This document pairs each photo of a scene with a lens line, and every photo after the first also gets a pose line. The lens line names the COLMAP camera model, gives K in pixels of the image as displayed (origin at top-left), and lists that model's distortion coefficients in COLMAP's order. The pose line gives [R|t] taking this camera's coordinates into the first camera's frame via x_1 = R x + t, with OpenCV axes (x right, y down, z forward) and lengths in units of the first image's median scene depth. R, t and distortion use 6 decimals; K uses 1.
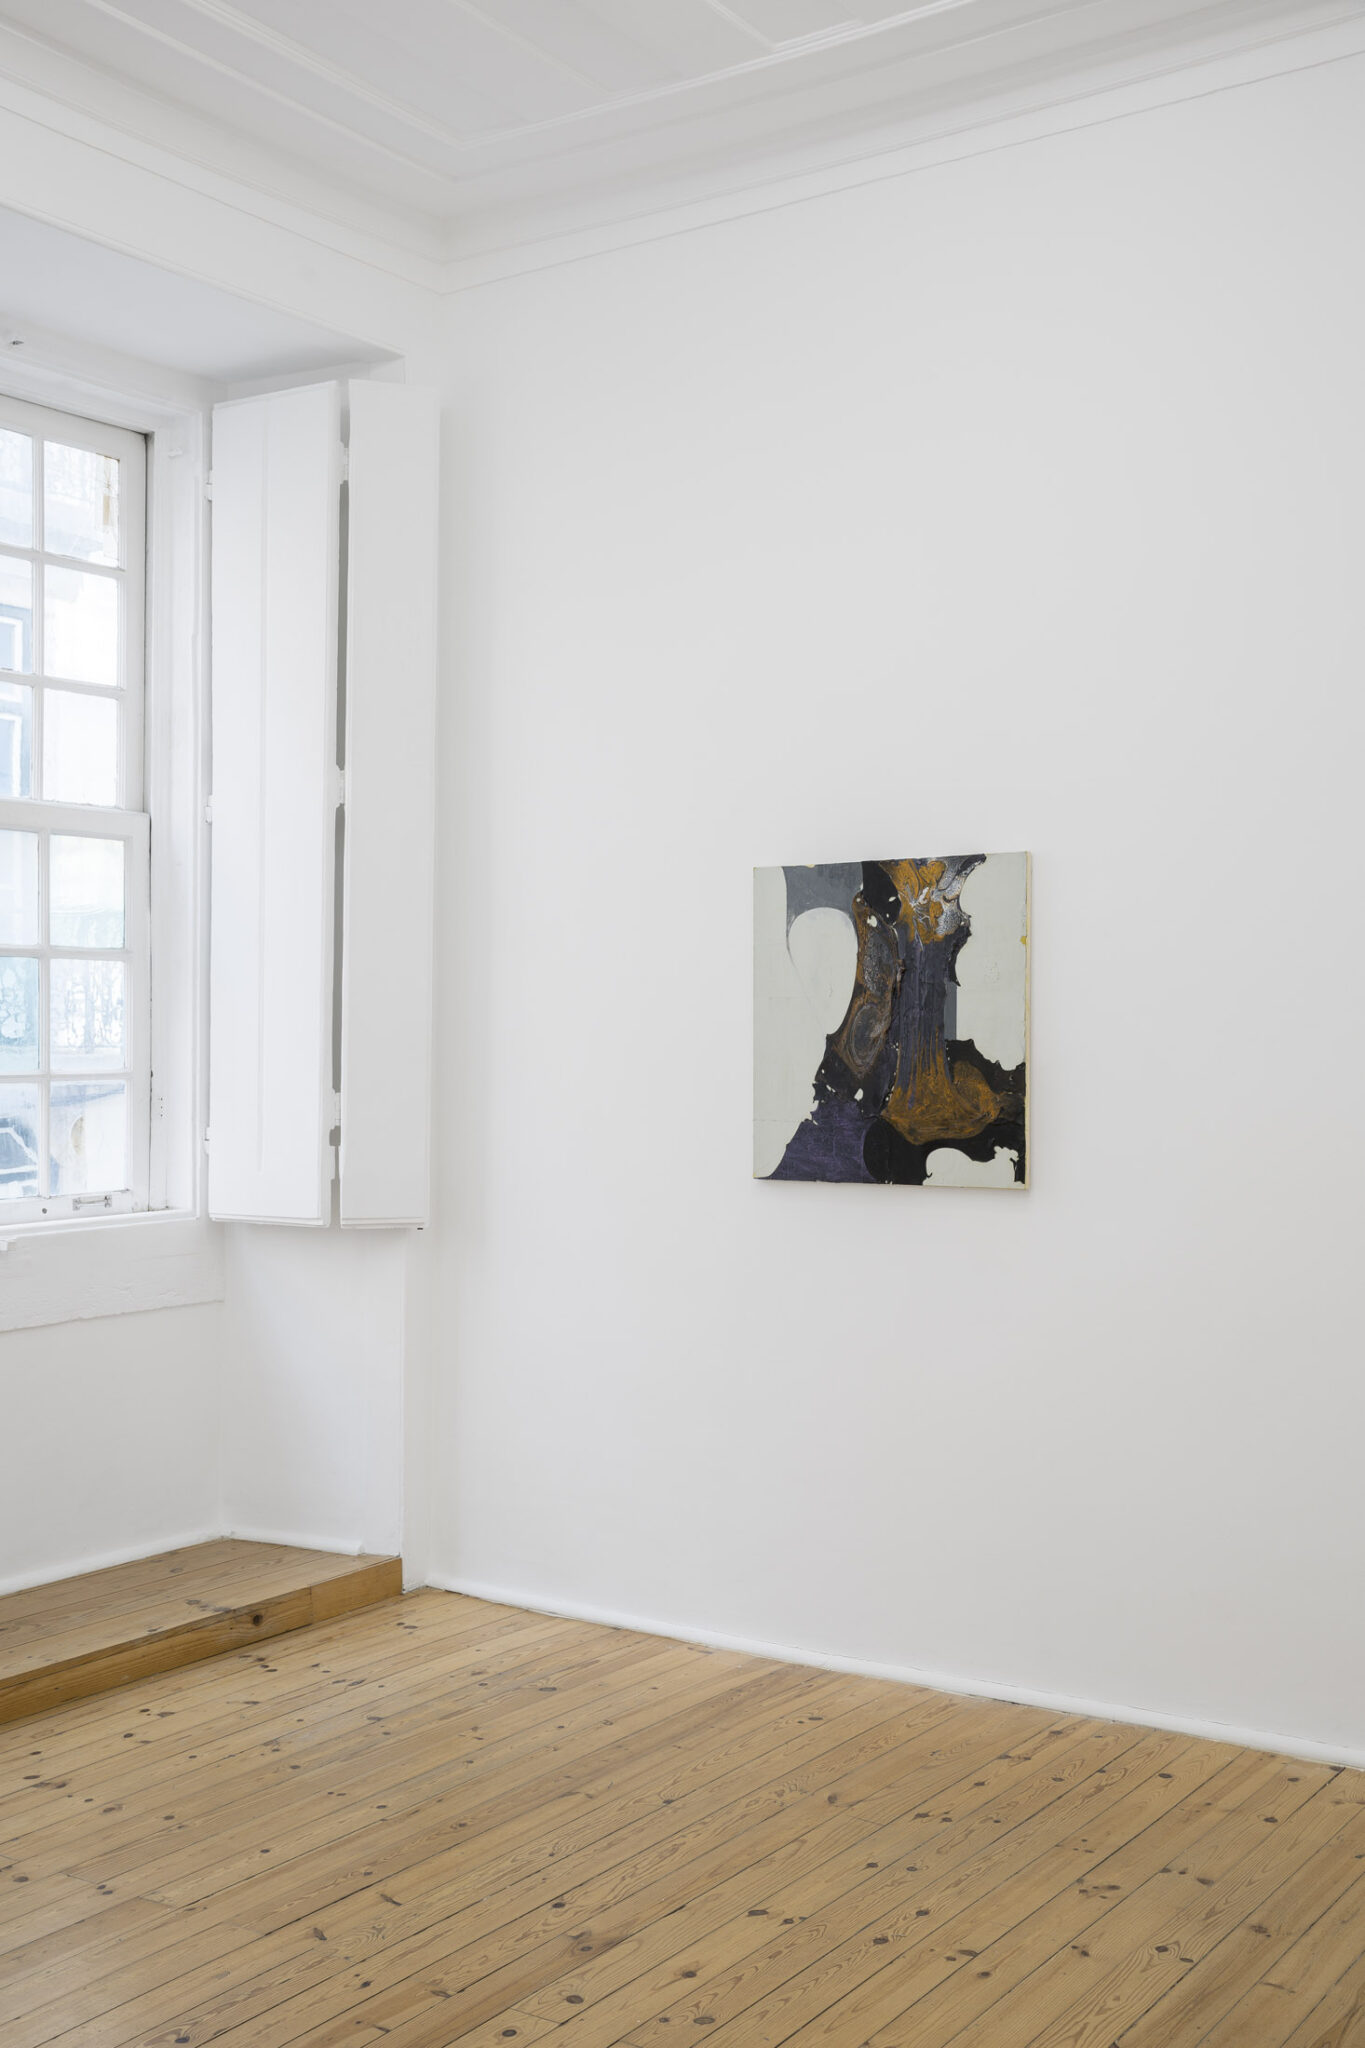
lens RADIAL K [[2188.9, 0, 676.2], [0, 2188.9, 1034.2], [0, 0, 1]] dist [0.007766, 0.000000]
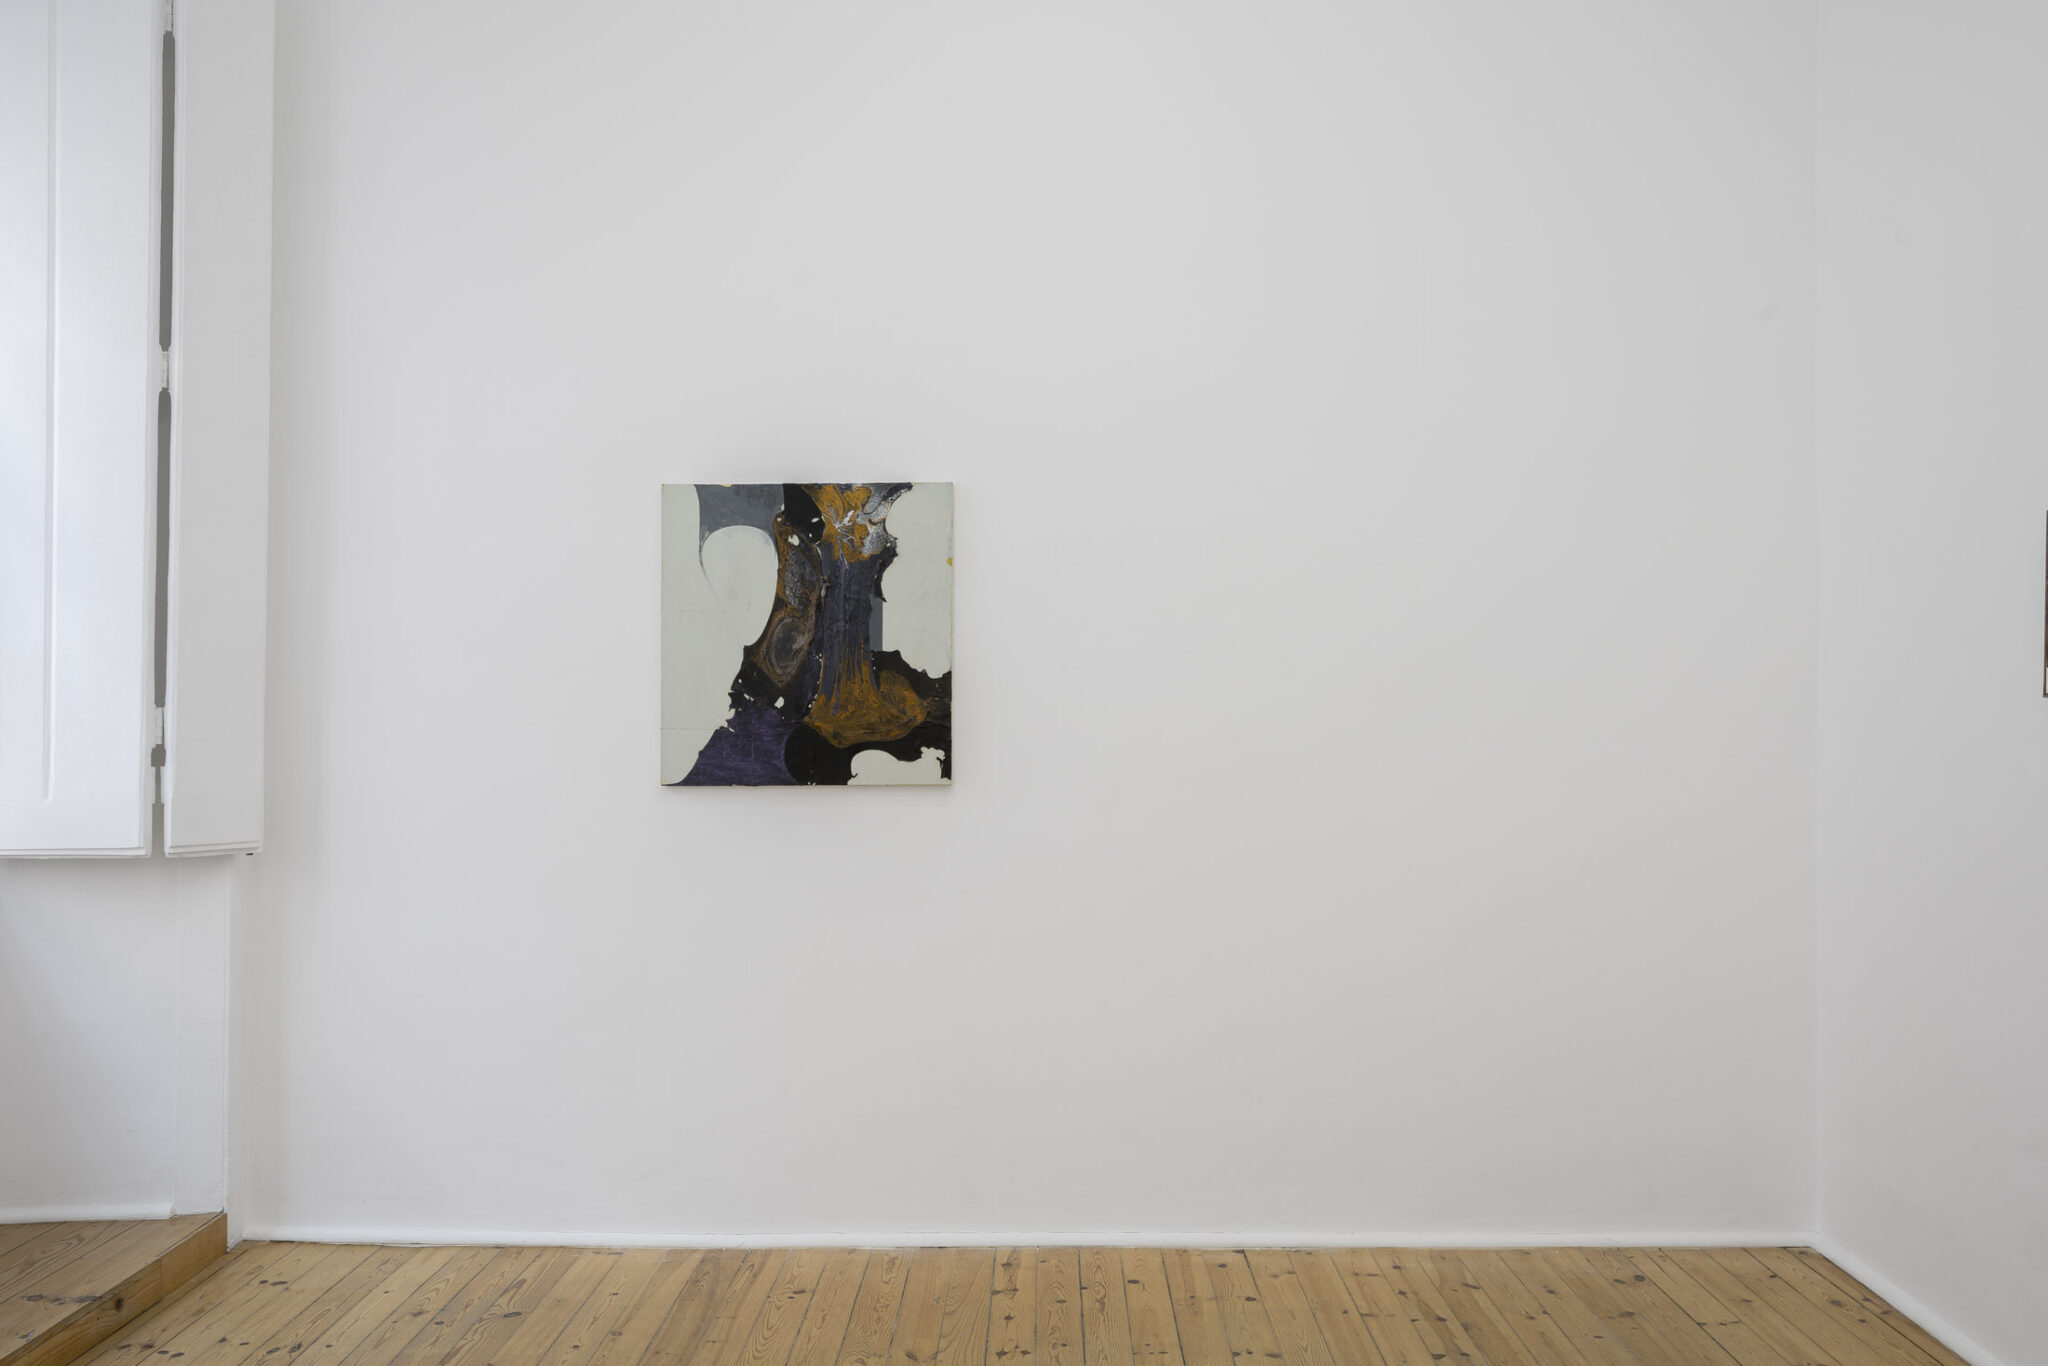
lens RADIAL K [[1890.5, 0, 1025.3], [0, 1890.5, 678.7], [0, 0, 1]] dist [0.013566, 0.000000]
pose [[0.829290, 0.002435, 0.558813, -0.336408], [-0.001166, 0.999996, -0.002626, 0.018624], [-0.558817, 0.001526, 0.829289, 0.173337]]
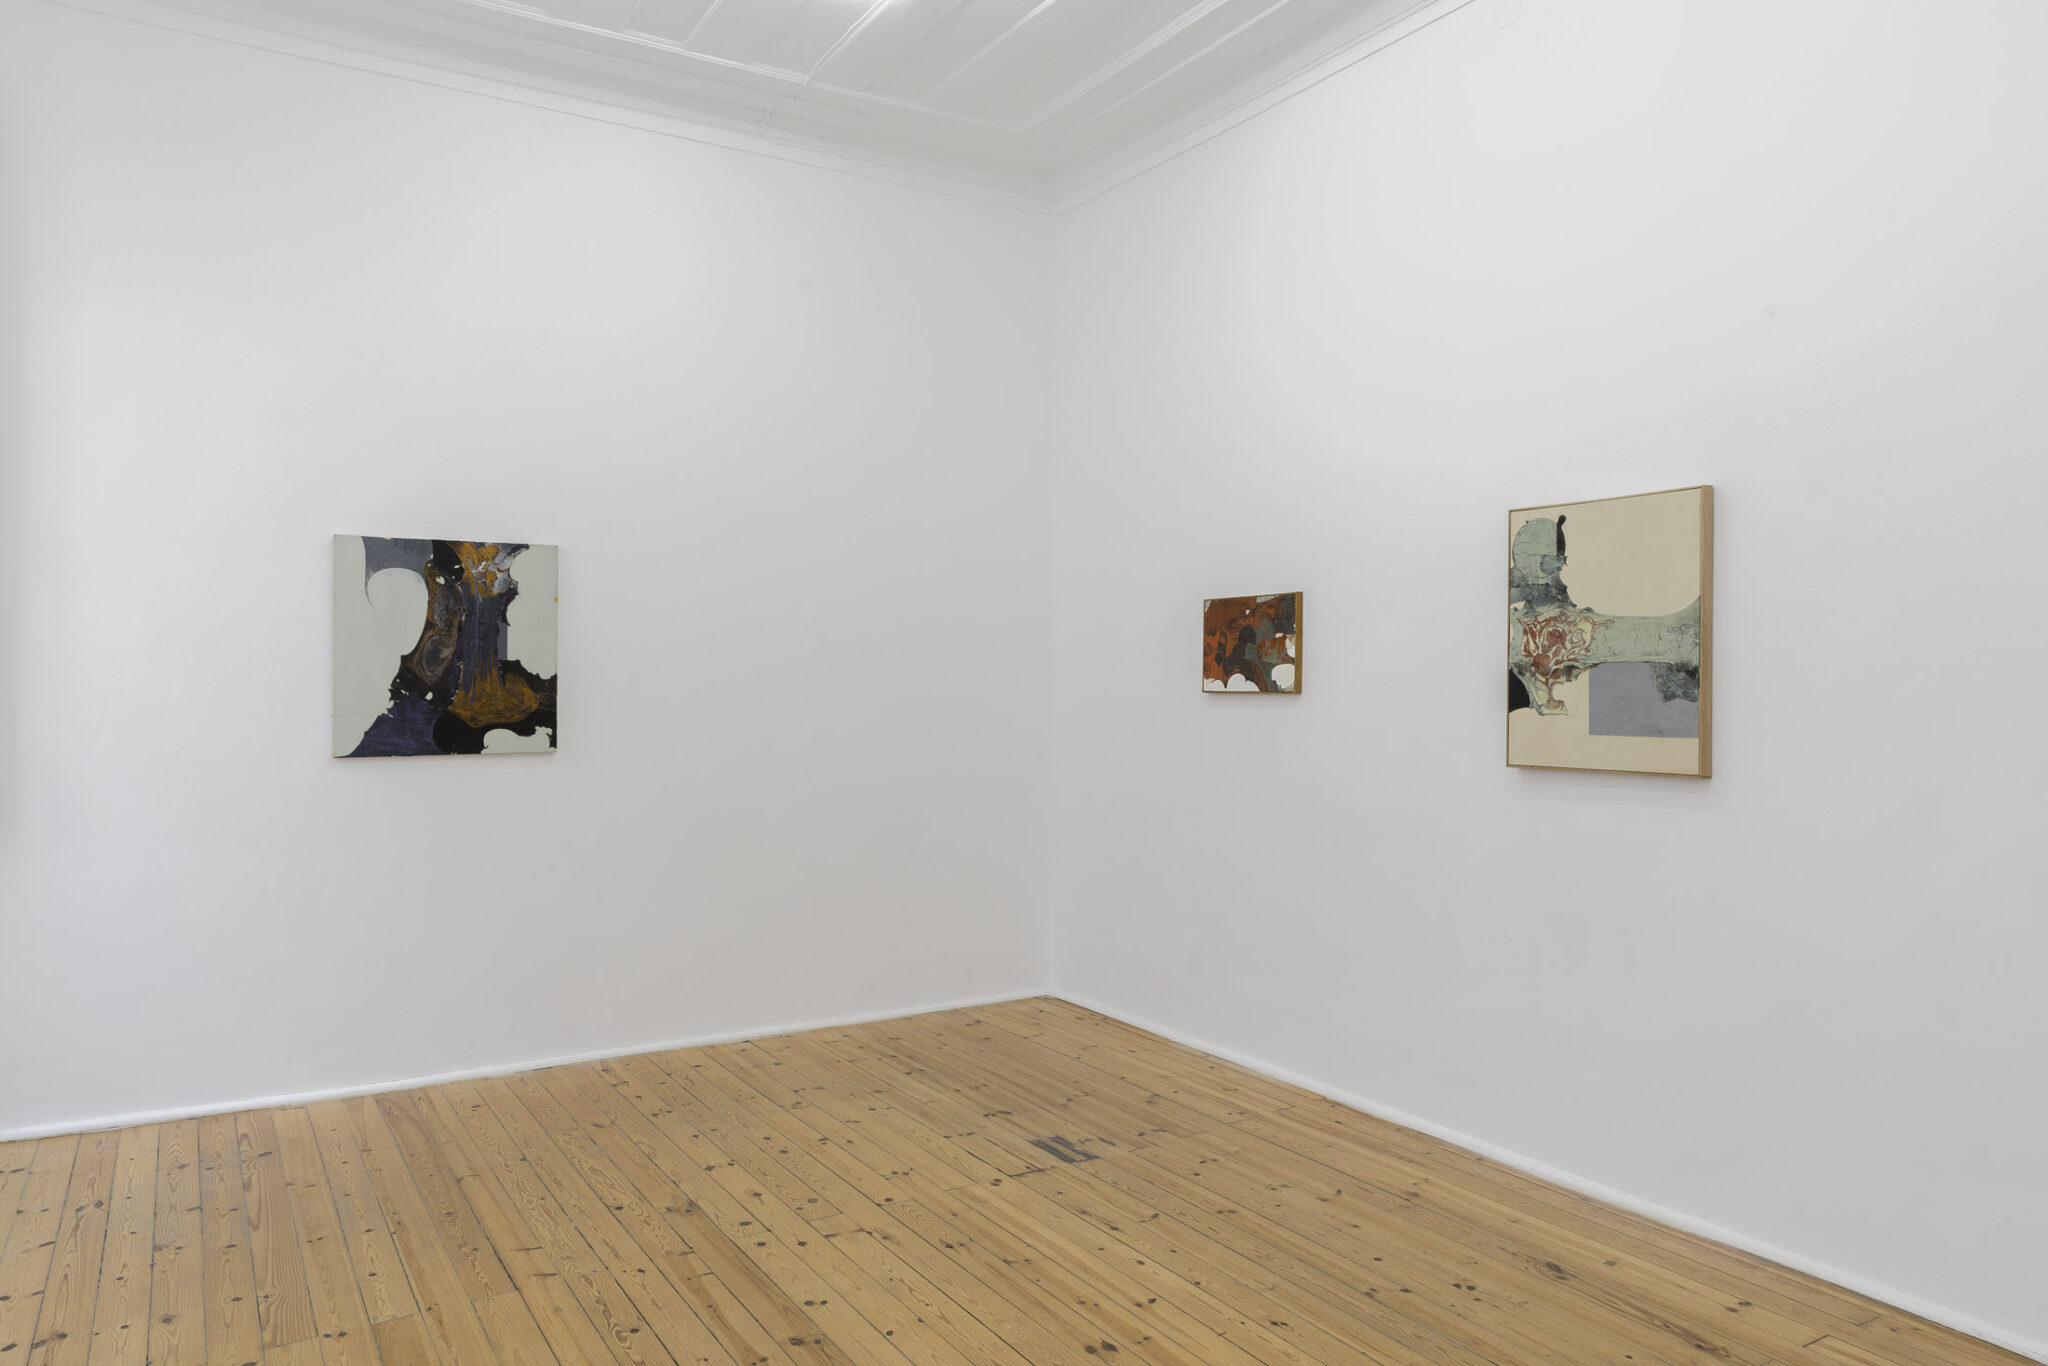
lens RADIAL K [[1367.1, 0, 1027.7], [0, 1367.1, 683.2], [0, 0, 1]] dist [0.006718, 0.004131]
pose [[0.404128, 0.003037, 0.914697, -0.612956], [-0.003606, 0.999992, -0.001727, 0.019428], [-0.914695, -0.002600, 0.404136, 0.255451]]
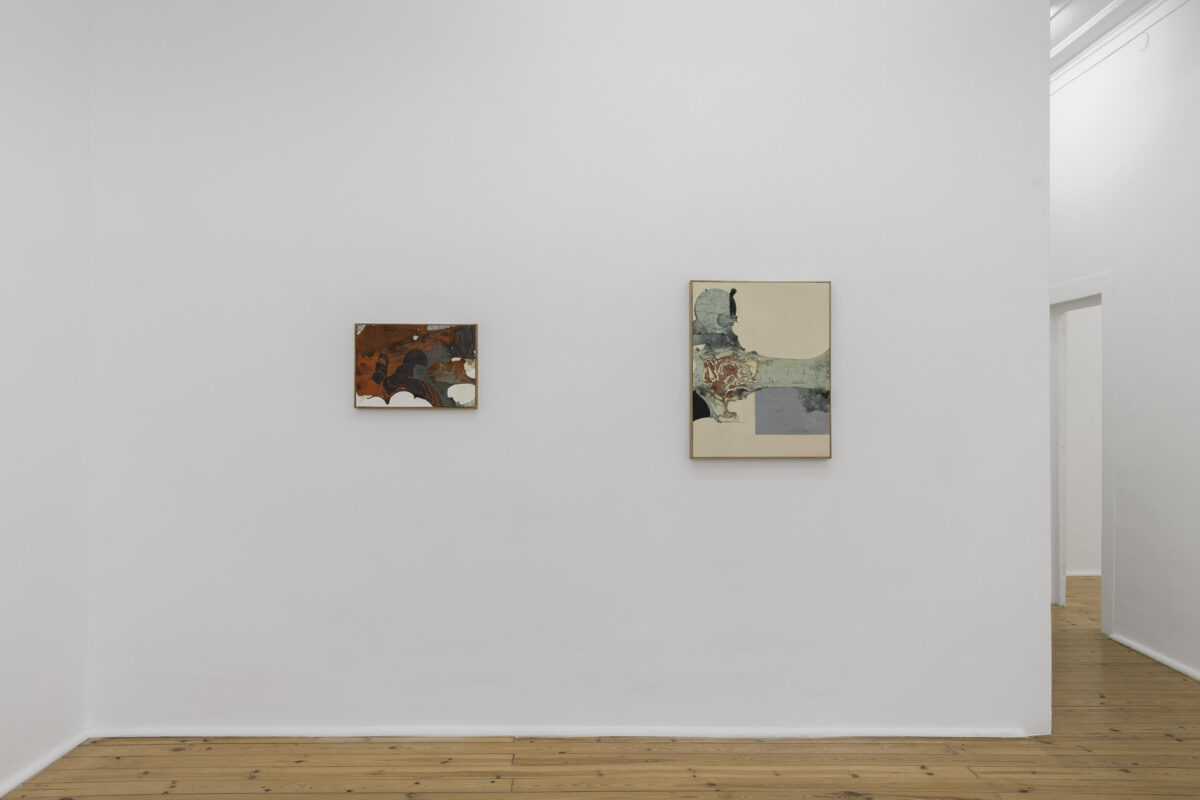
lens RADIAL K [[801.1, 0, 601.8], [0, 801.1, 400.8], [0, 0, 1]] dist [0.006718, 0.004131]
pose [[-0.570756, 0.001415, 0.821118, -0.280158], [0.000721, 0.999999, -0.001222, 0.018725], [-0.821119, -0.000105, -0.570757, 0.755169]]
